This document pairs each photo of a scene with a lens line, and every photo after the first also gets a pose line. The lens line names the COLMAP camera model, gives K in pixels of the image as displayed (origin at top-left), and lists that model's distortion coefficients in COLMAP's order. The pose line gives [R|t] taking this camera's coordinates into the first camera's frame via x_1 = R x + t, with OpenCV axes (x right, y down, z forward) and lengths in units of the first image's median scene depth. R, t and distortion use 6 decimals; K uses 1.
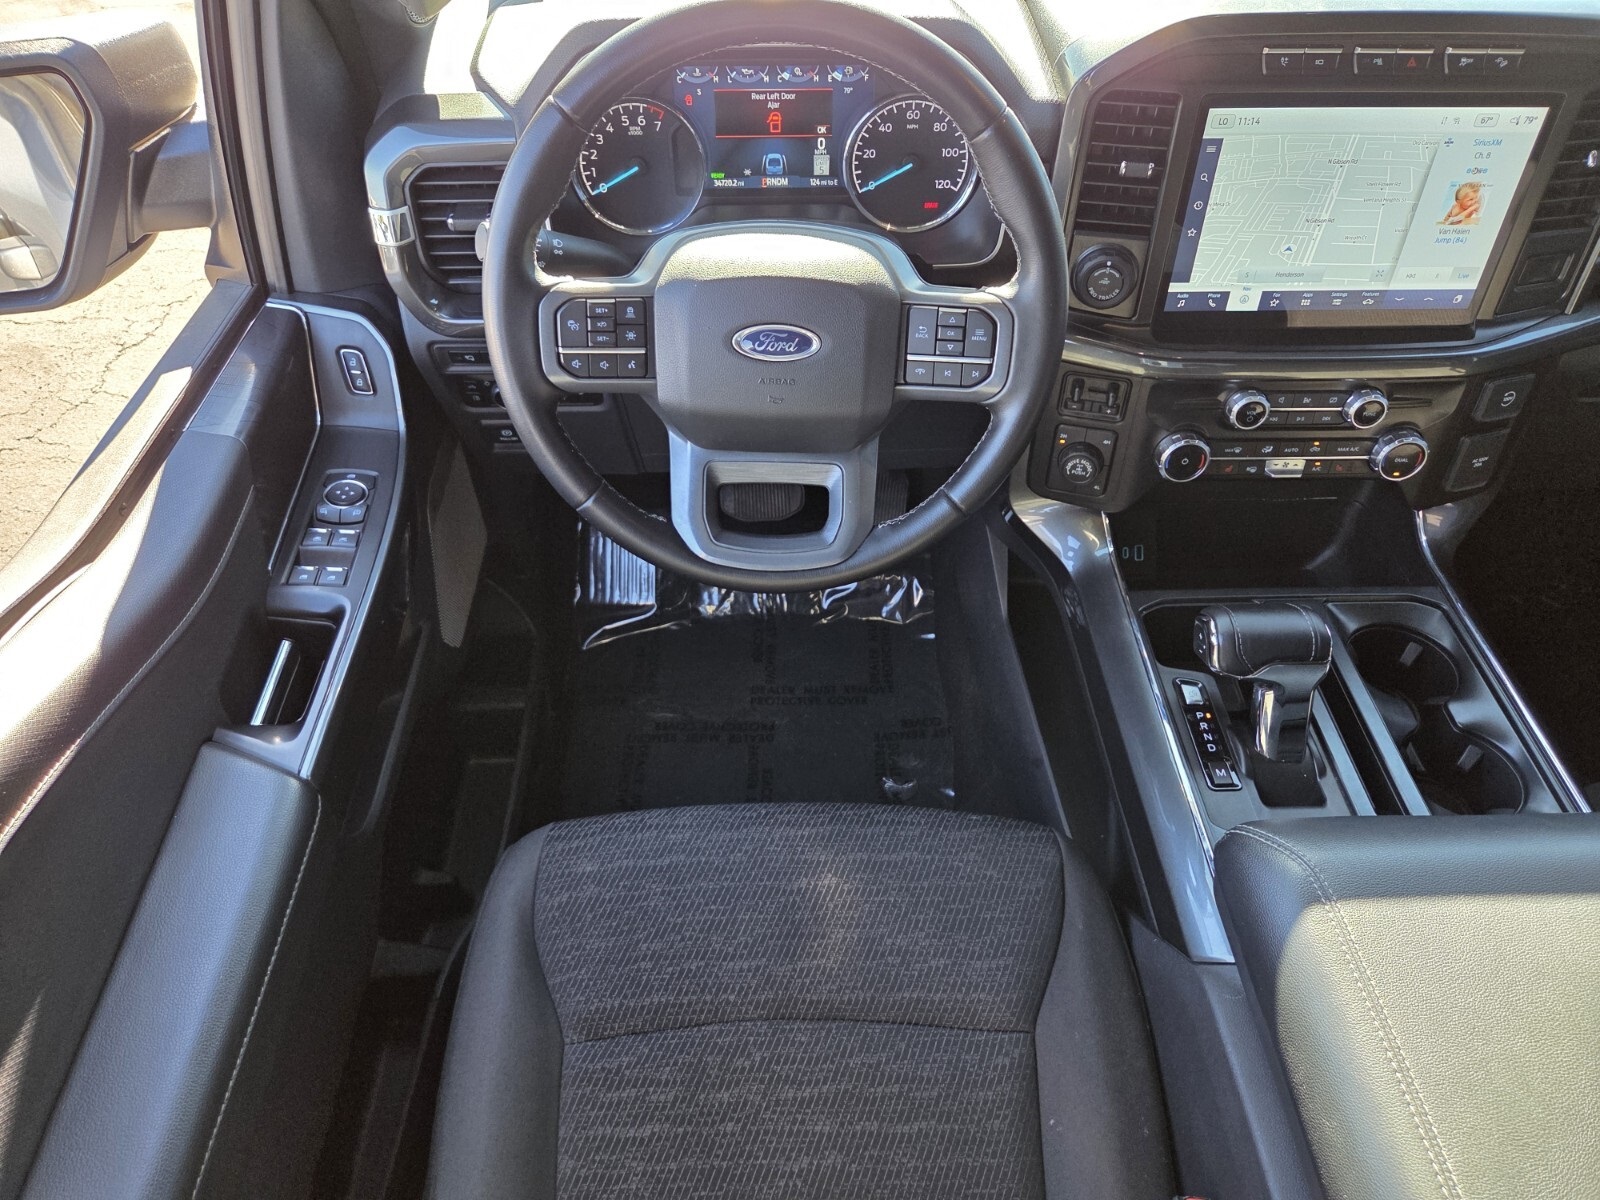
lens RADIAL K [[1108.9, 0, 776.7], [0, 1108.9, 595.2], [0, 0, 1]] dist [0.077072, -0.070841]
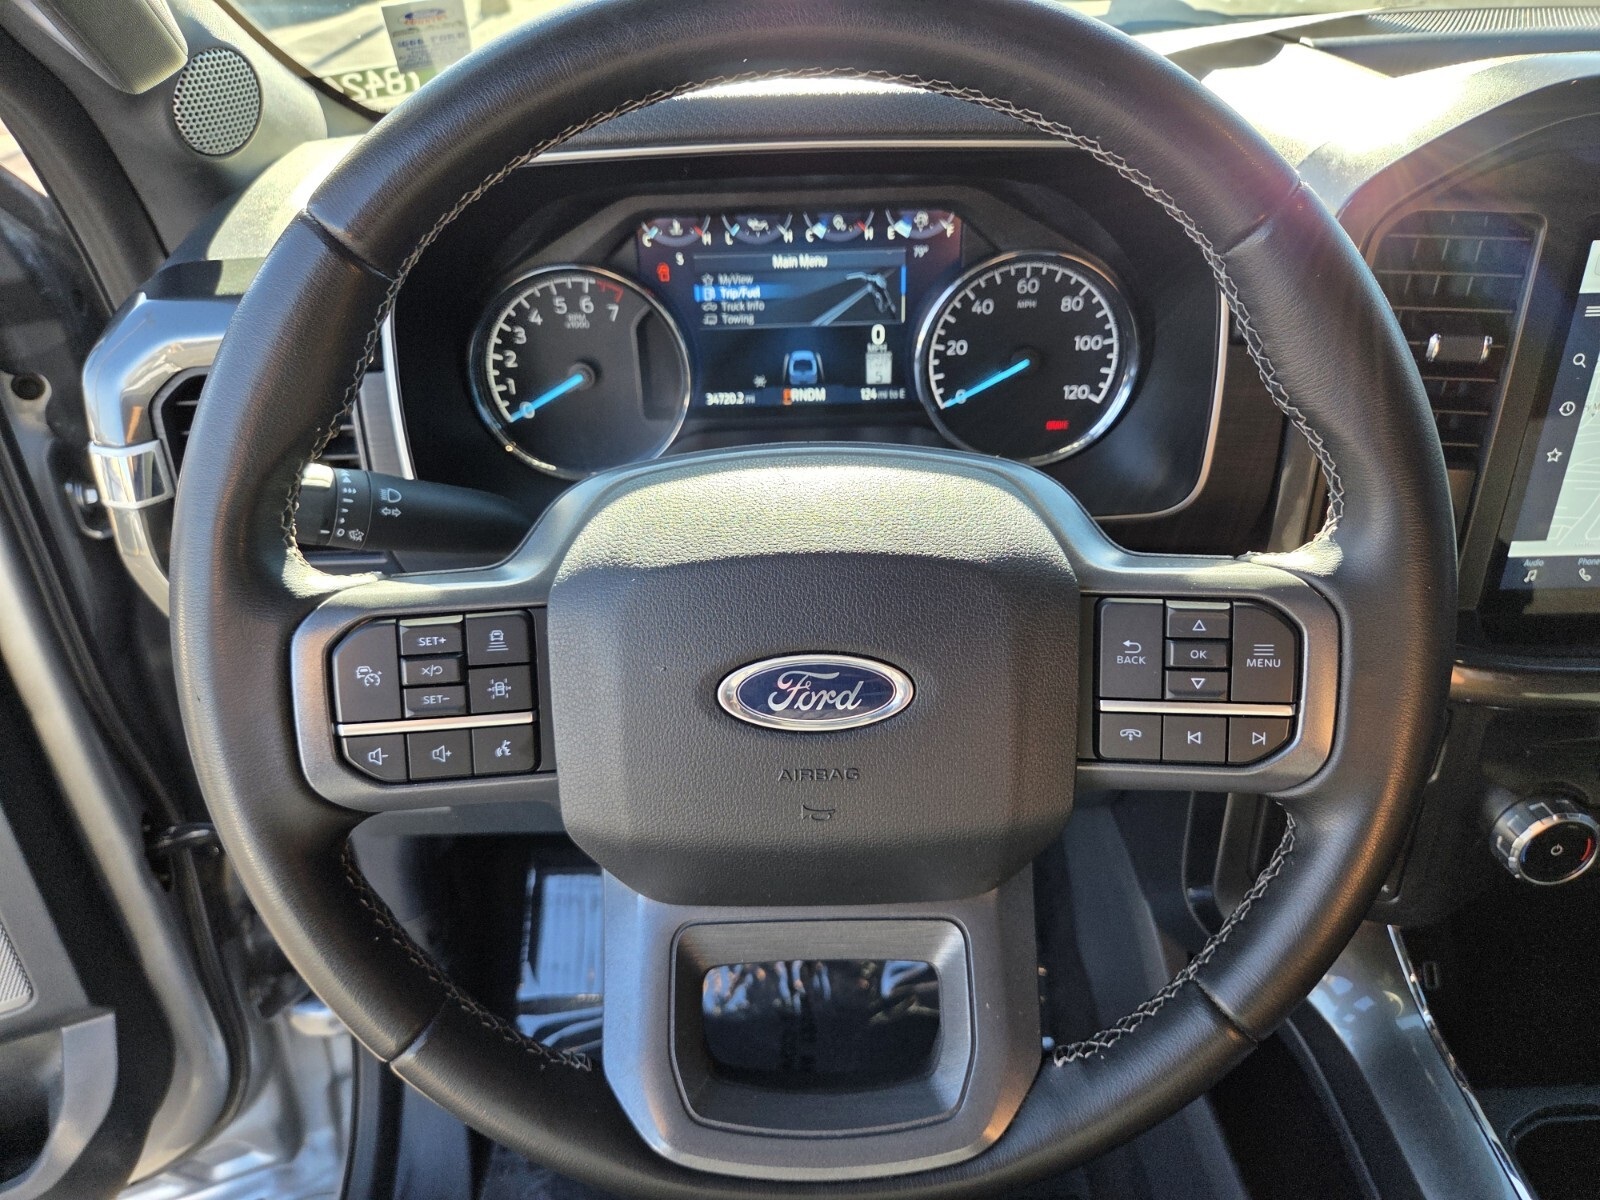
lens RADIAL K [[1100.3, 0, 808.0], [0, 1100.3, 596.6], [0, 0, 1]] dist [0.077865, -0.064748]
pose [[0.999641, -0.022873, 0.013968, -0.011306], [0.025297, 0.977407, -0.209848, -0.137125], [-0.008852, 0.210126, 0.977634, 0.443797]]
